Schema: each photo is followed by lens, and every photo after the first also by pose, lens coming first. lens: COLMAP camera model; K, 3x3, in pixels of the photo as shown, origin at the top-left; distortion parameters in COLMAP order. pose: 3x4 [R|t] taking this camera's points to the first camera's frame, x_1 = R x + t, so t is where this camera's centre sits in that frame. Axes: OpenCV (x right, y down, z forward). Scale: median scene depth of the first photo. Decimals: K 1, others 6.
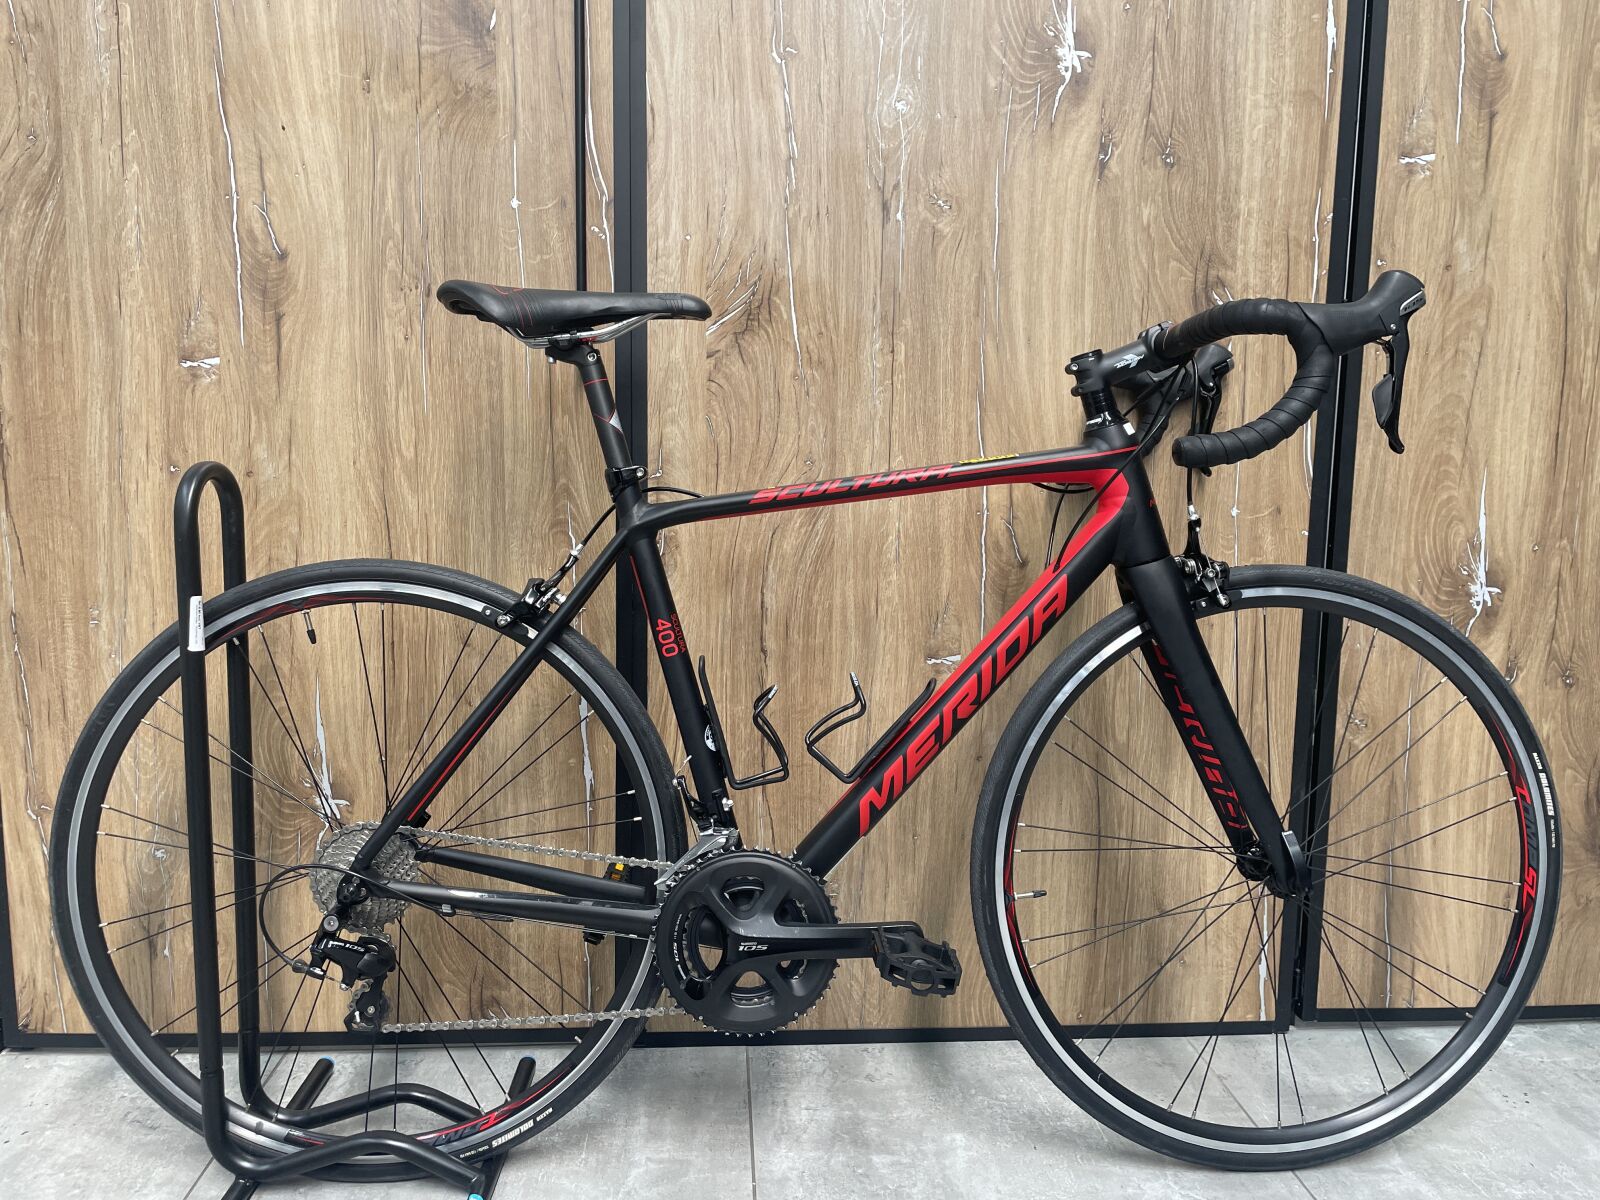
lens RADIAL K [[1181.1, 0, 800.0], [0, 1181.1, 583.2], [0, 0, 1]] dist [0.075174, -0.097779]
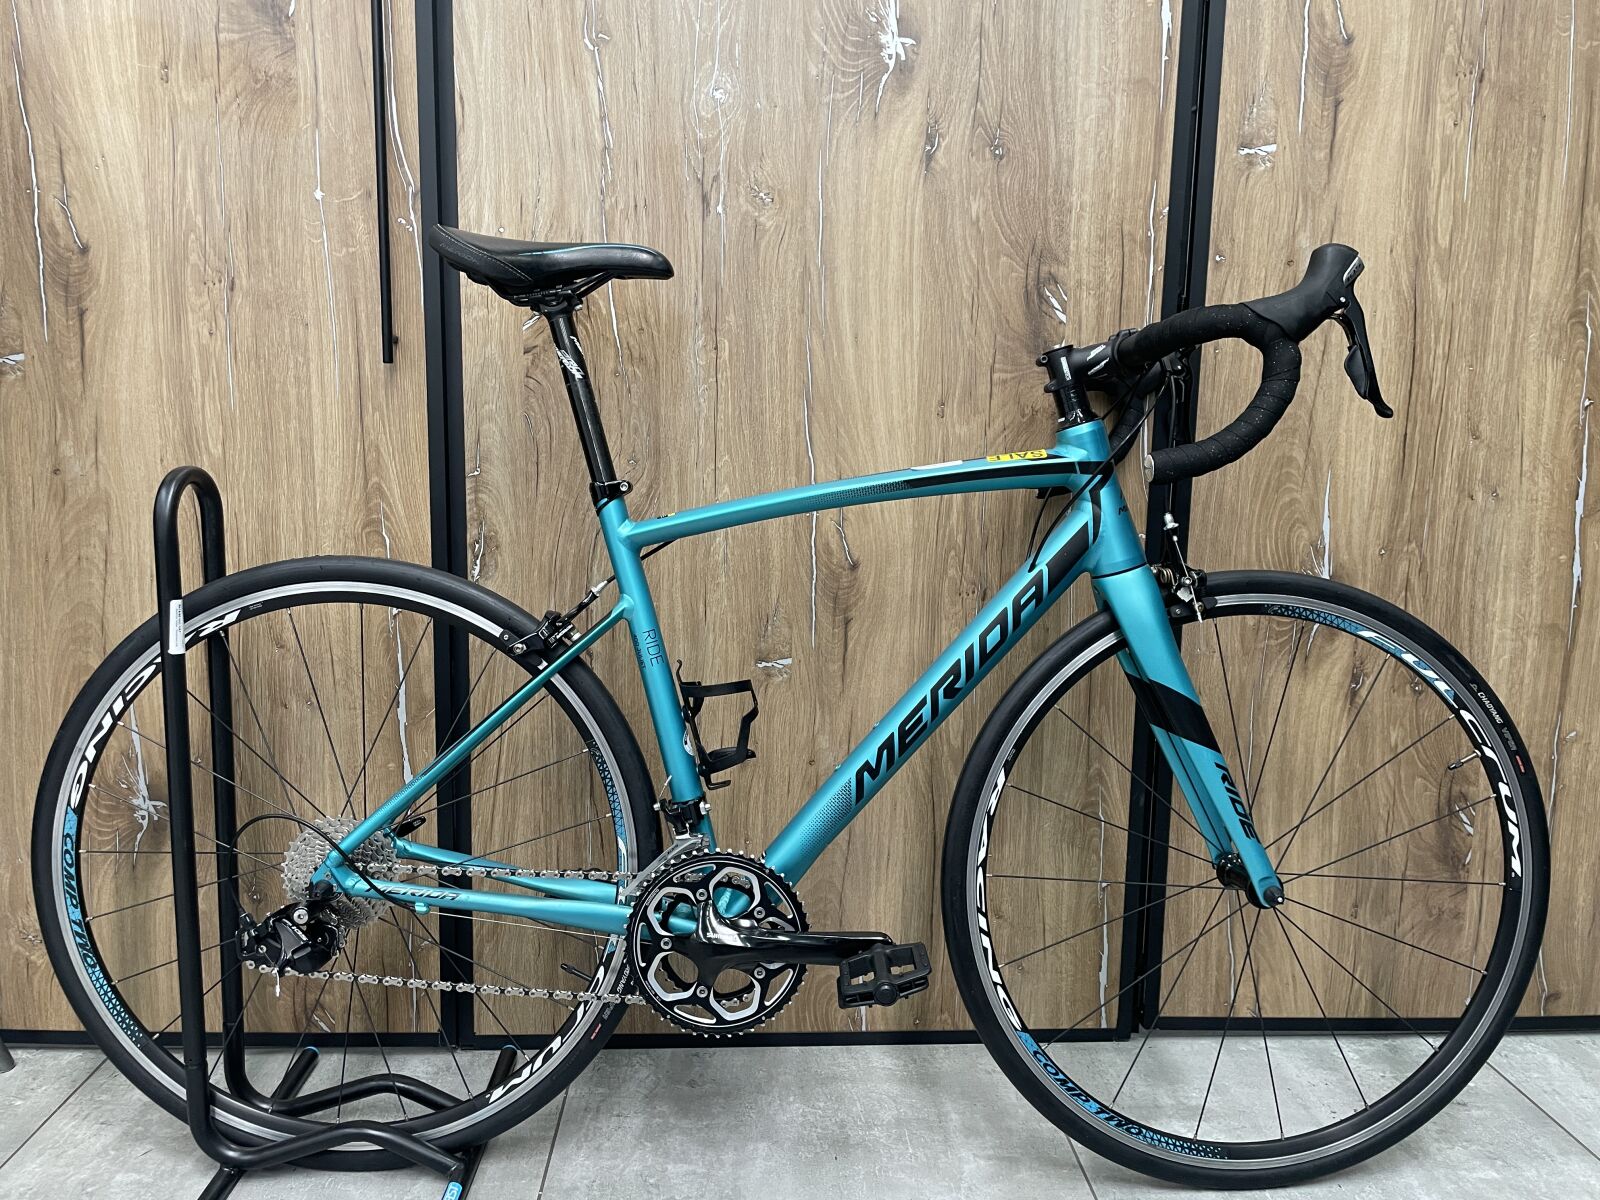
lens RADIAL K [[1181.1, 0, 802.0], [0, 1181.1, 595.1], [0, 0, 1]] dist [0.075174, -0.097779]
pose [[0.999854, 0.005373, -0.016190, 0.167117], [-0.004990, 0.999709, 0.023612, -0.015808], [0.016312, -0.023527, 0.999590, 0.019828]]
